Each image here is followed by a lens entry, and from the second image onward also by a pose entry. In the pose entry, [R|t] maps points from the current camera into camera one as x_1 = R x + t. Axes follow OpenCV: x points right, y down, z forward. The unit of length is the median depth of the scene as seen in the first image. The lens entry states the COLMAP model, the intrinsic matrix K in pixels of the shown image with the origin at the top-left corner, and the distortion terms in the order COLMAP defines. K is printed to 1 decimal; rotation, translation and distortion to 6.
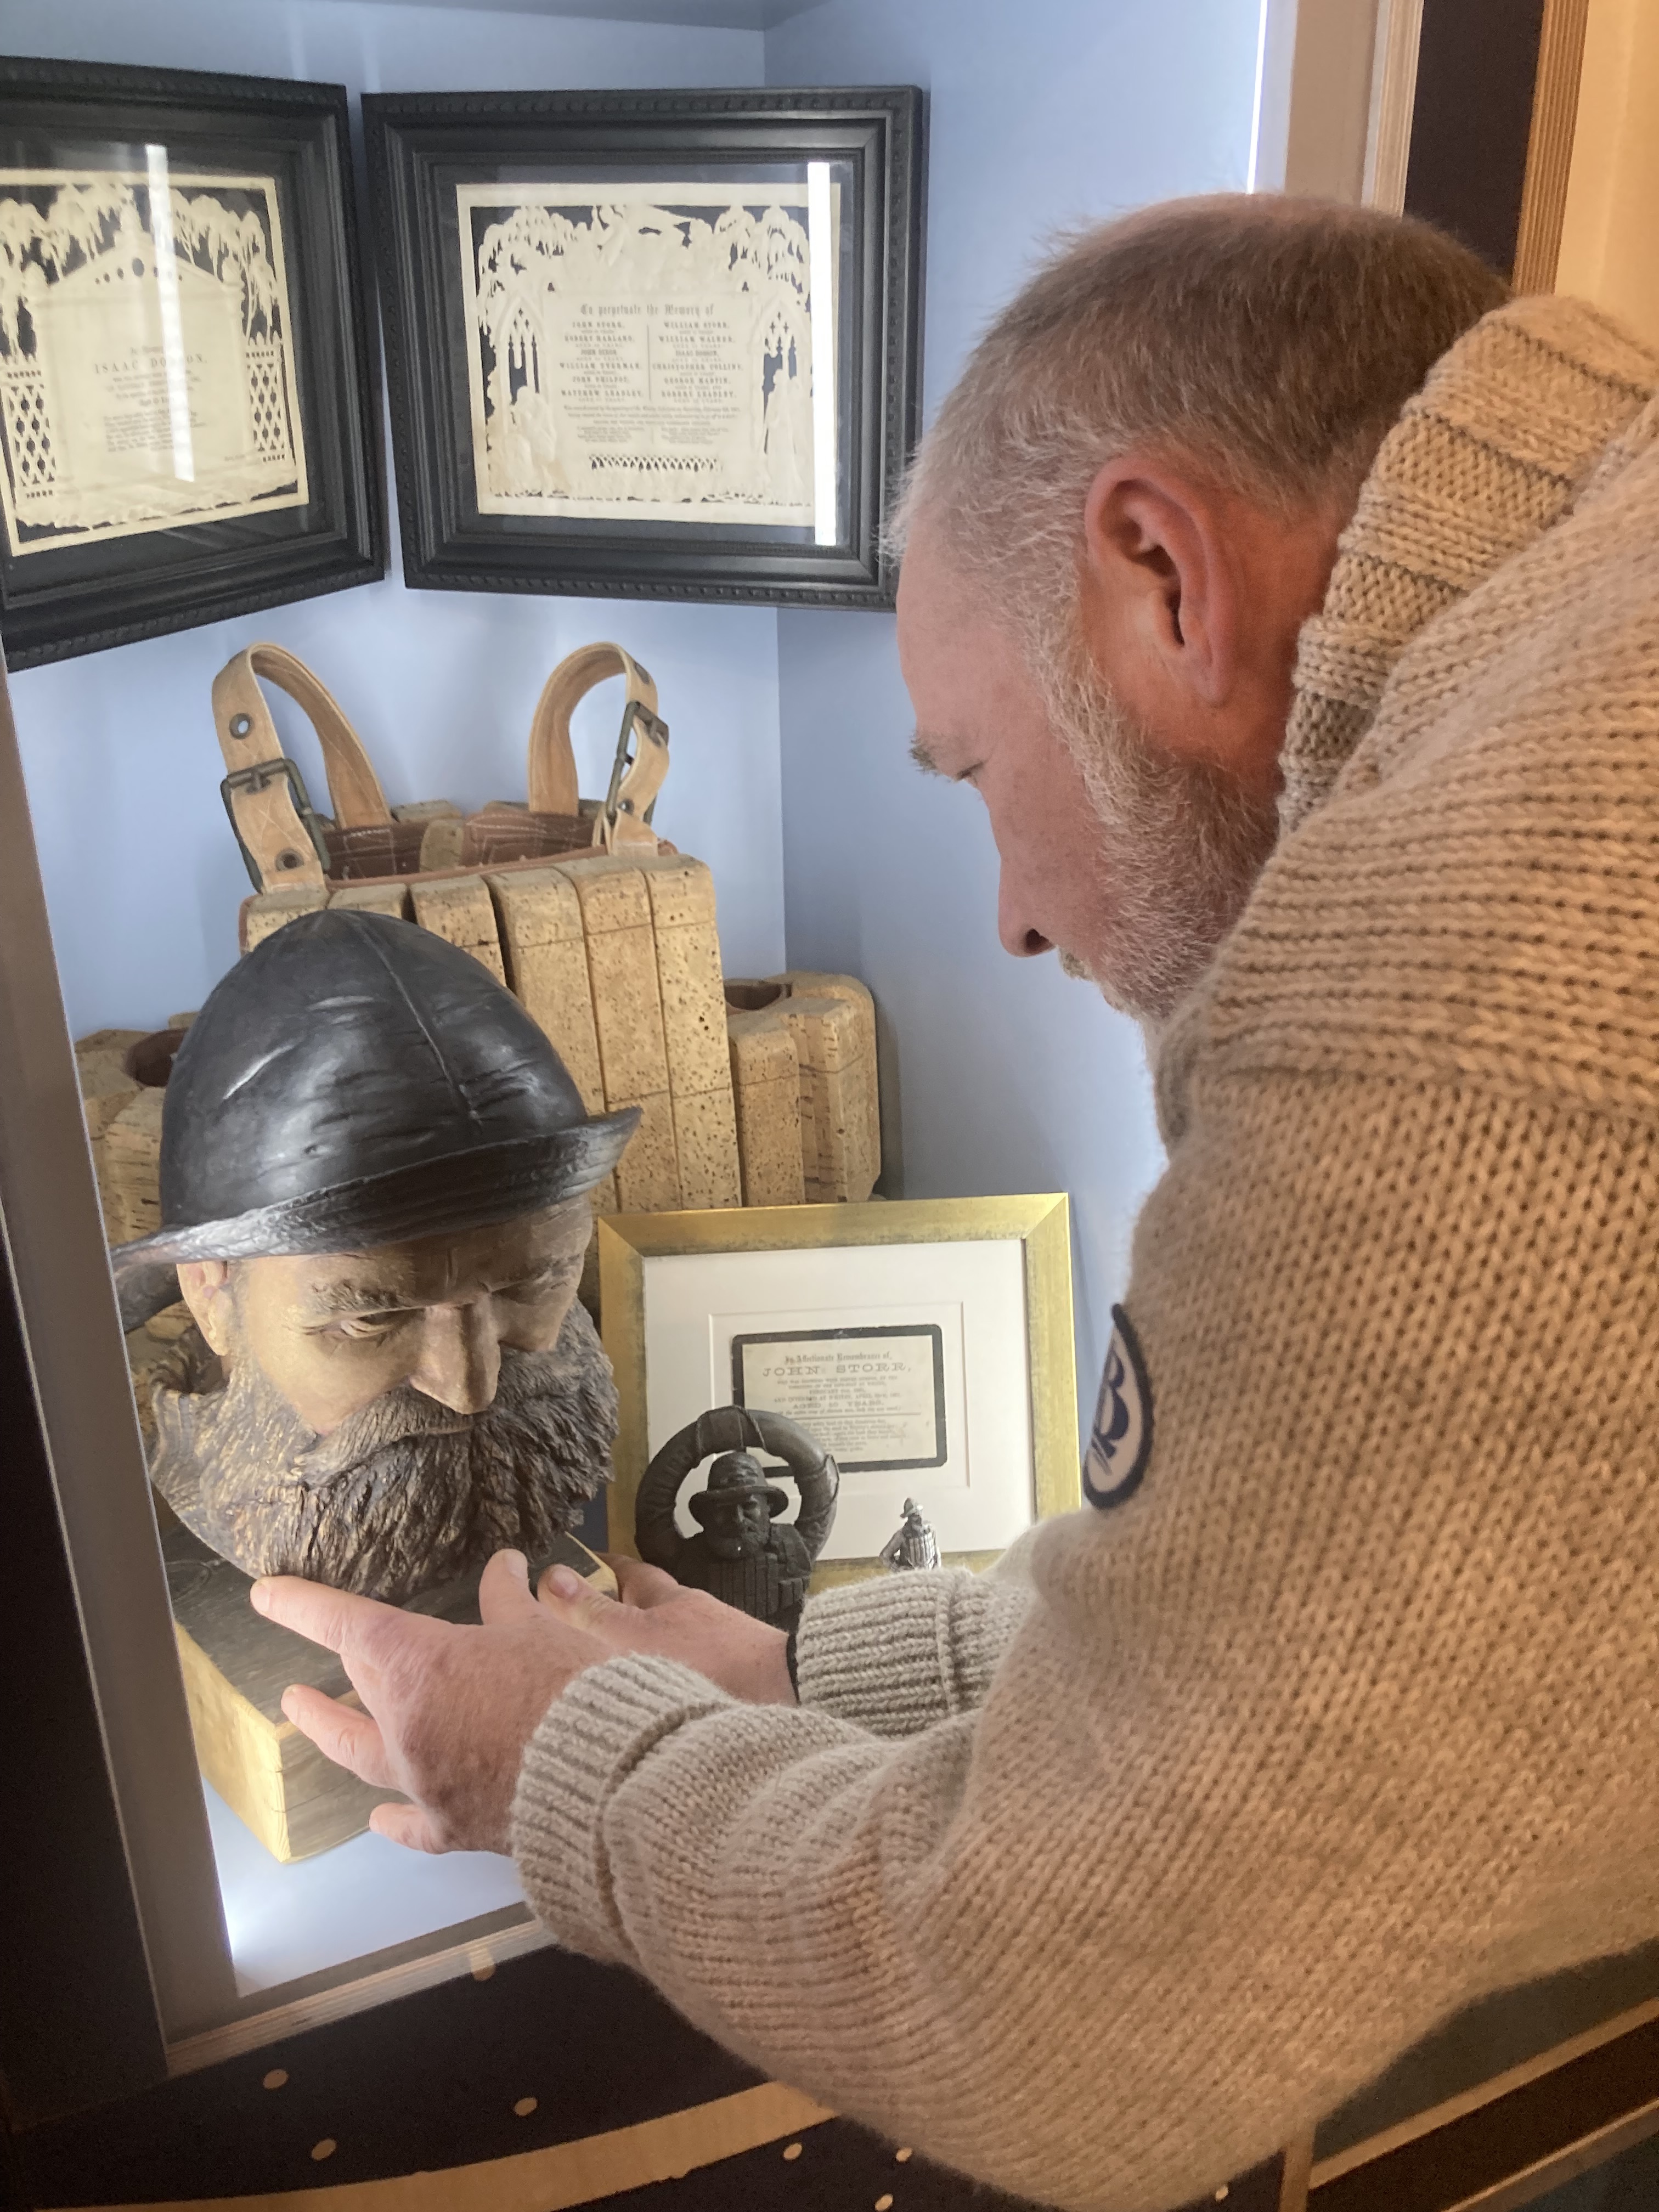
lens RADIAL K [[1888.6, 0, 829.5], [0, 1888.6, 1106.0], [0, 0, 1]] dist [0.037555, 0.131035]
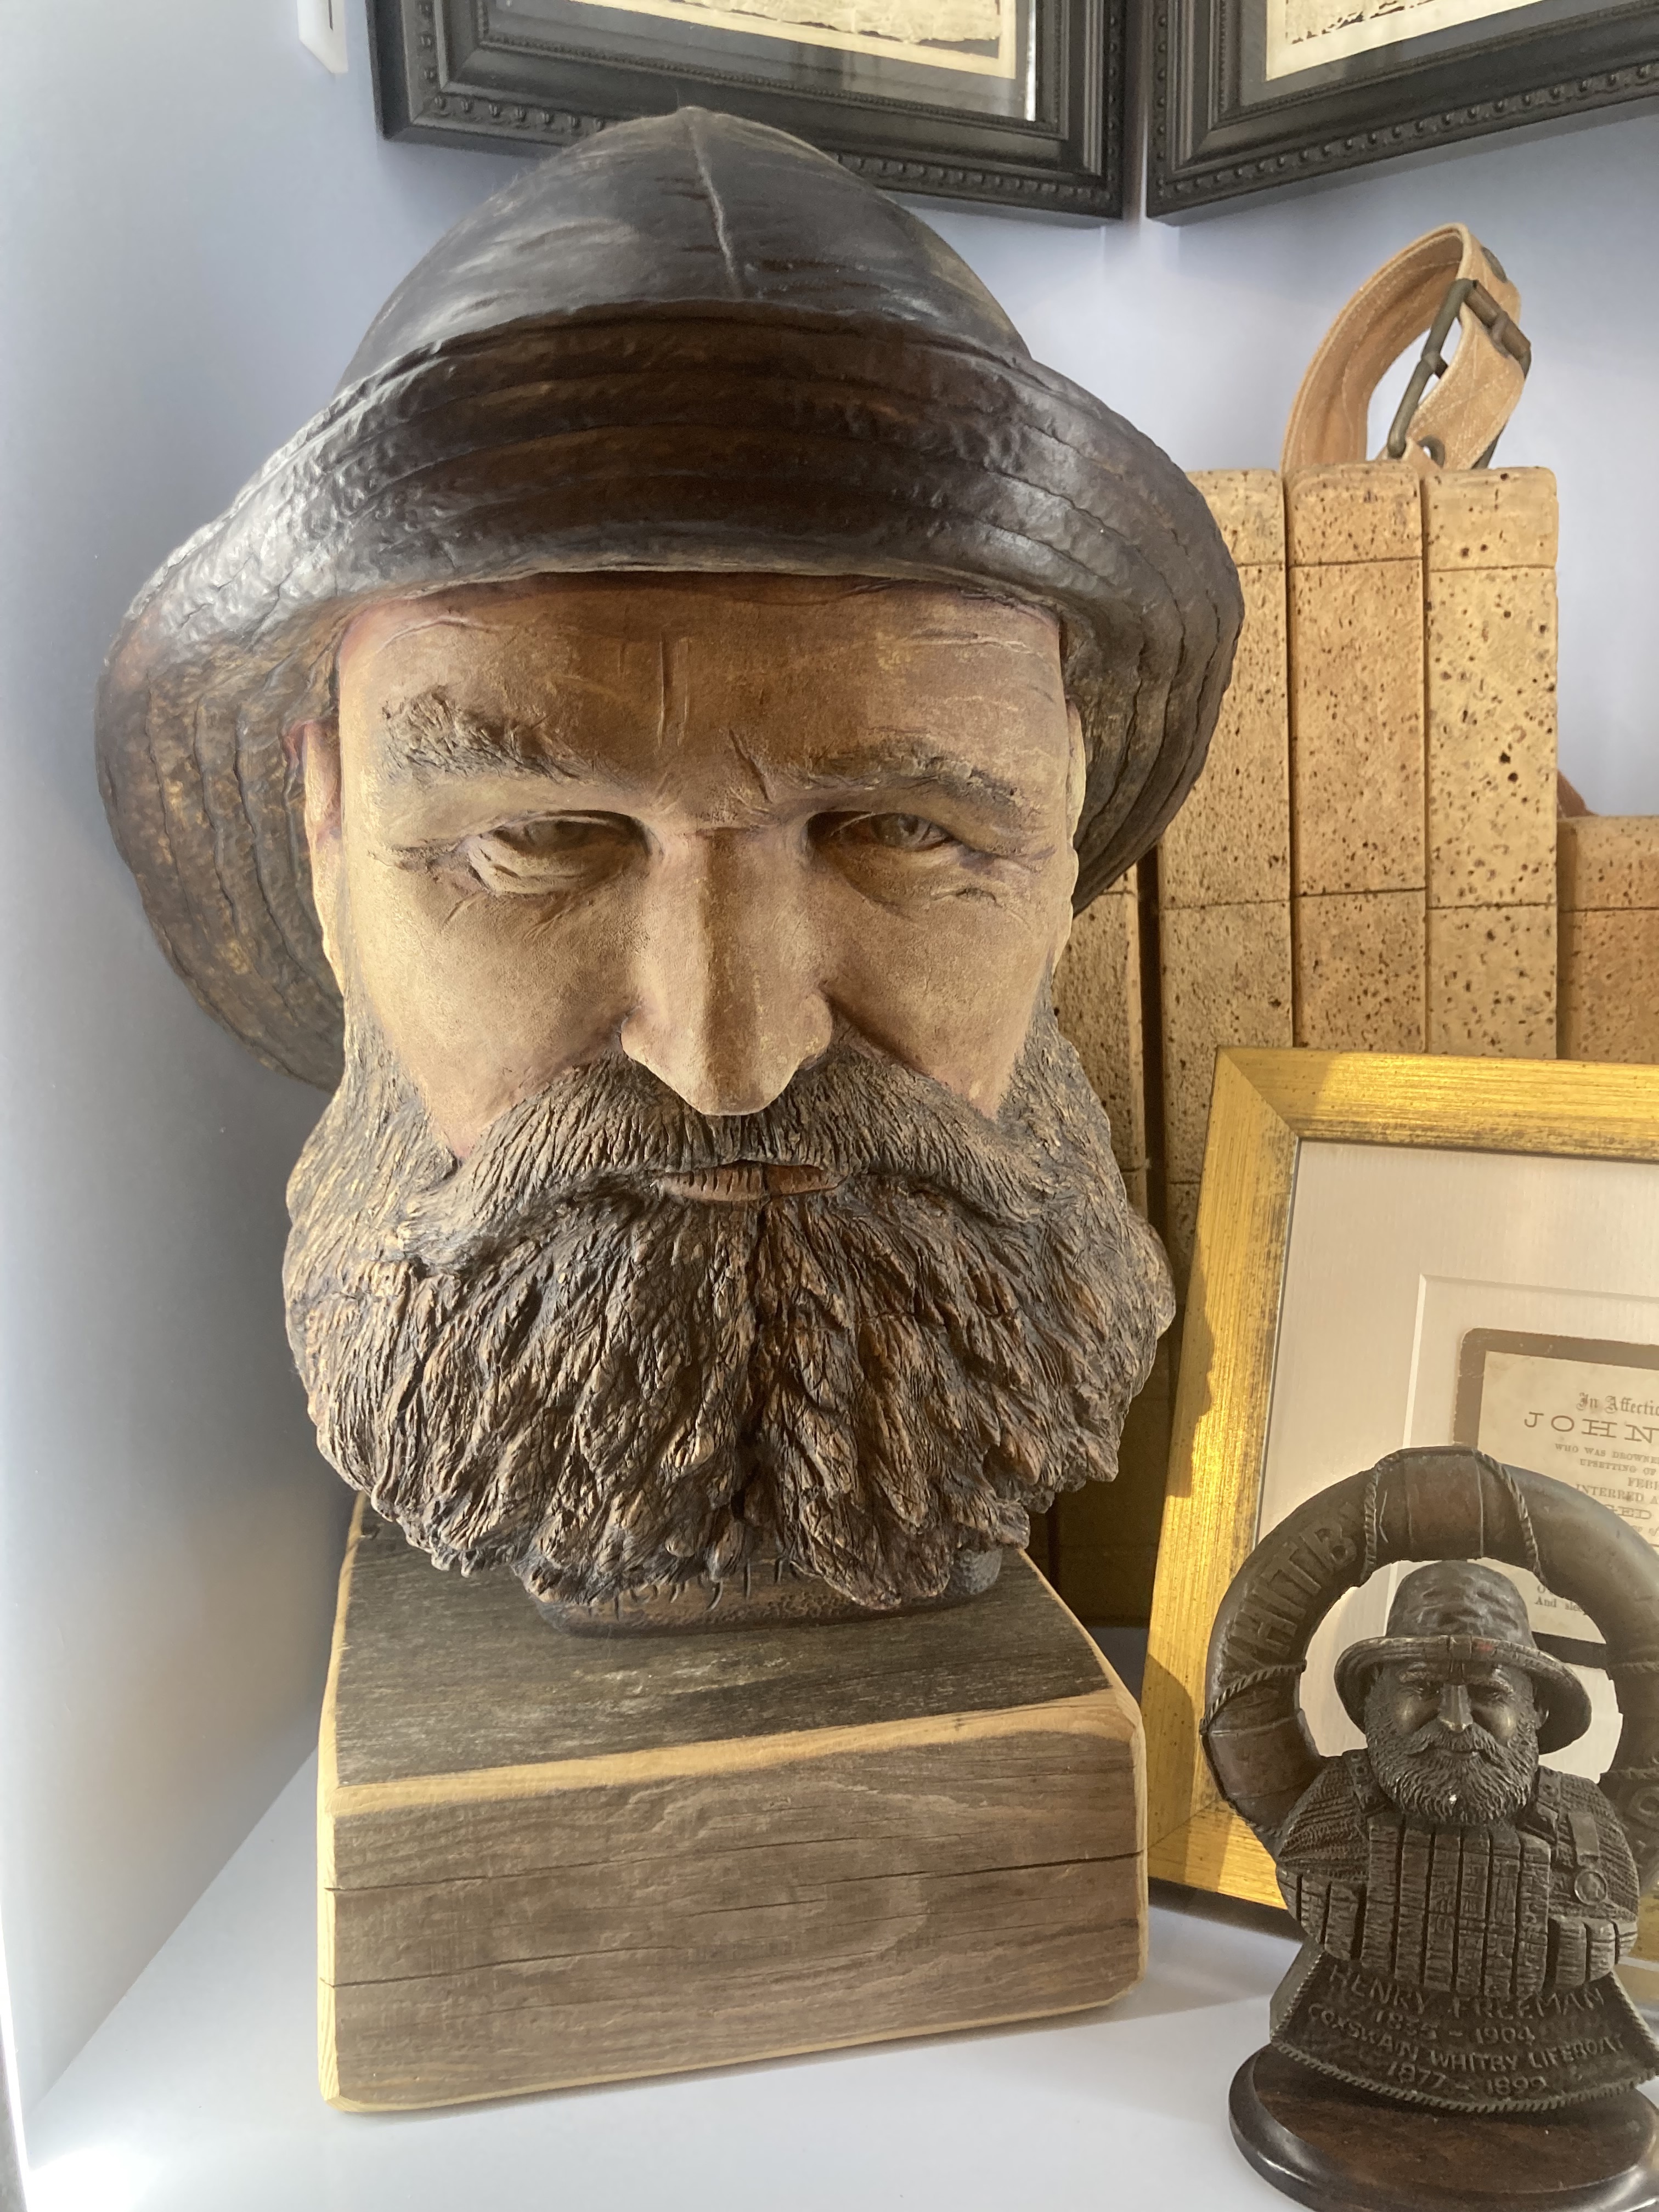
lens RADIAL K [[2087.8, 0, 829.5], [0, 2087.8, 1106.0], [0, 0, 1]] dist [0.033369, -0.002258]
pose [[0.890201, 0.082927, -0.447957, 0.036657], [-0.166815, 0.974337, -0.151131, 0.181288], [0.423928, 0.209263, 0.881189, 0.469754]]
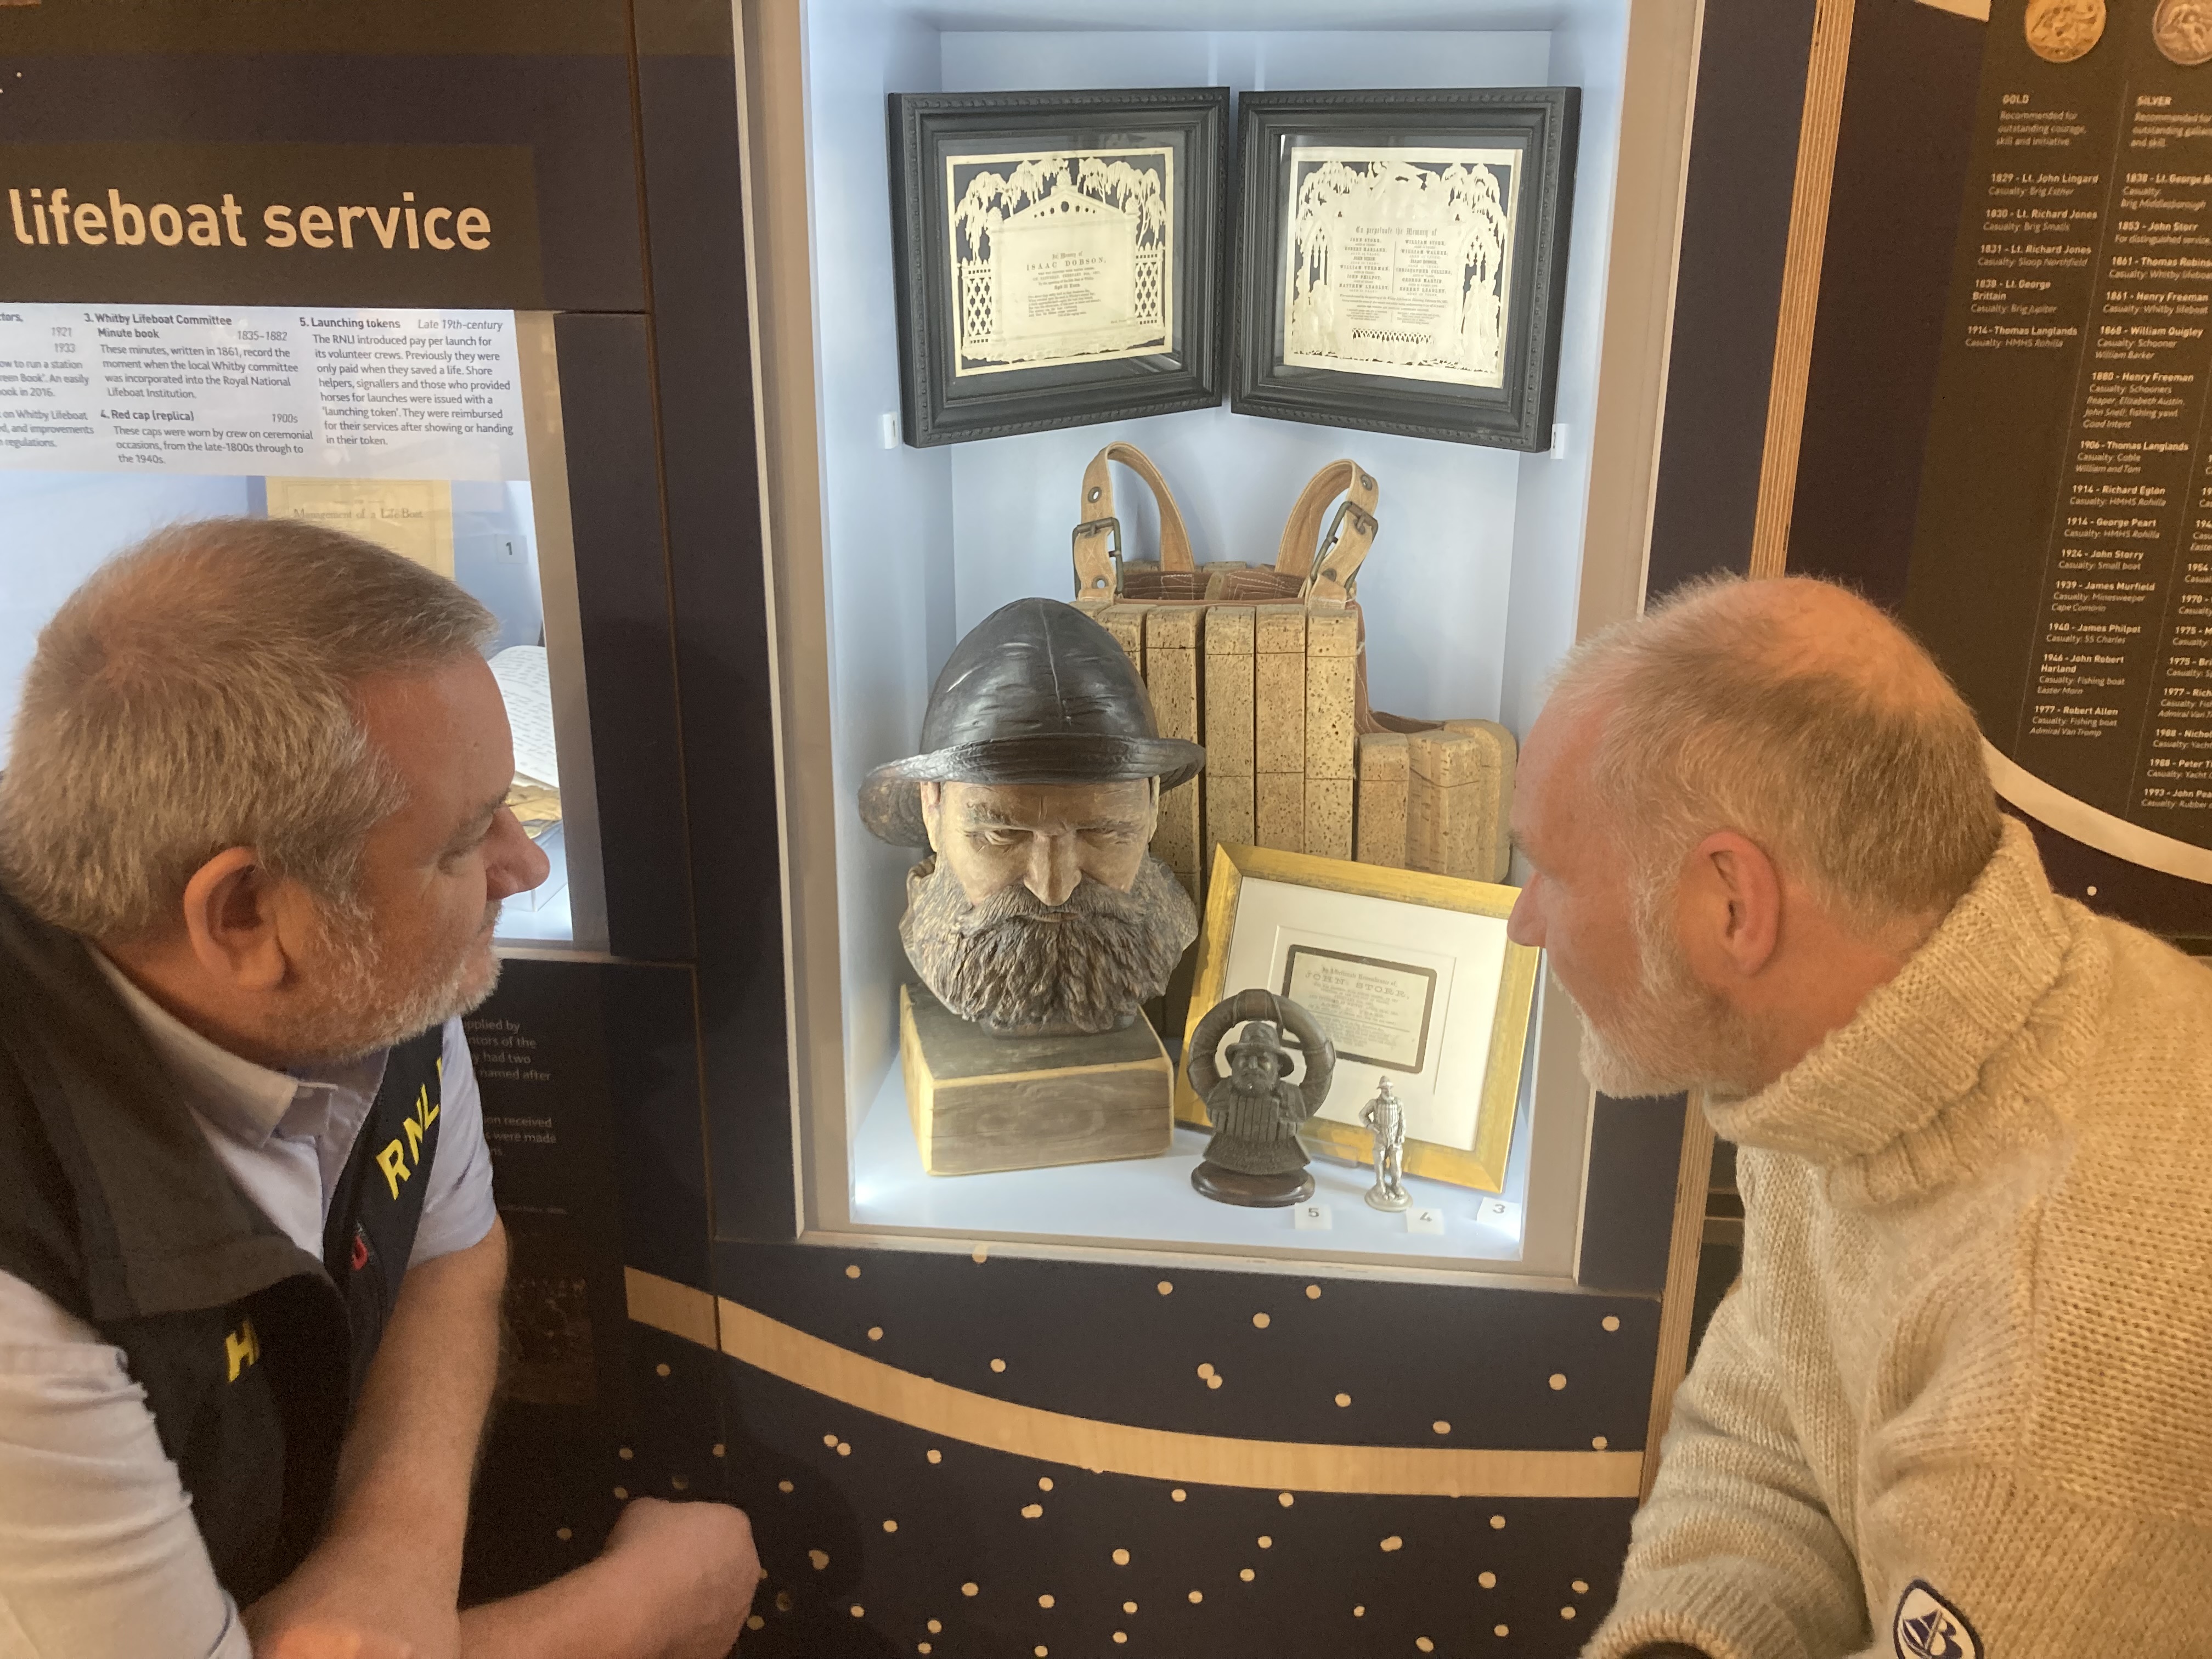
lens RADIAL K [[1888.6, 0, 1106.7], [0, 1888.6, 845.0], [0, 0, 1]] dist [0.037555, 0.131035]
pose [[0.894512, 0.164711, -0.415595, 0.413585], [-0.186028, 0.982483, -0.011016, 0.095774], [0.406500, 0.087167, 0.909483, -0.367647]]
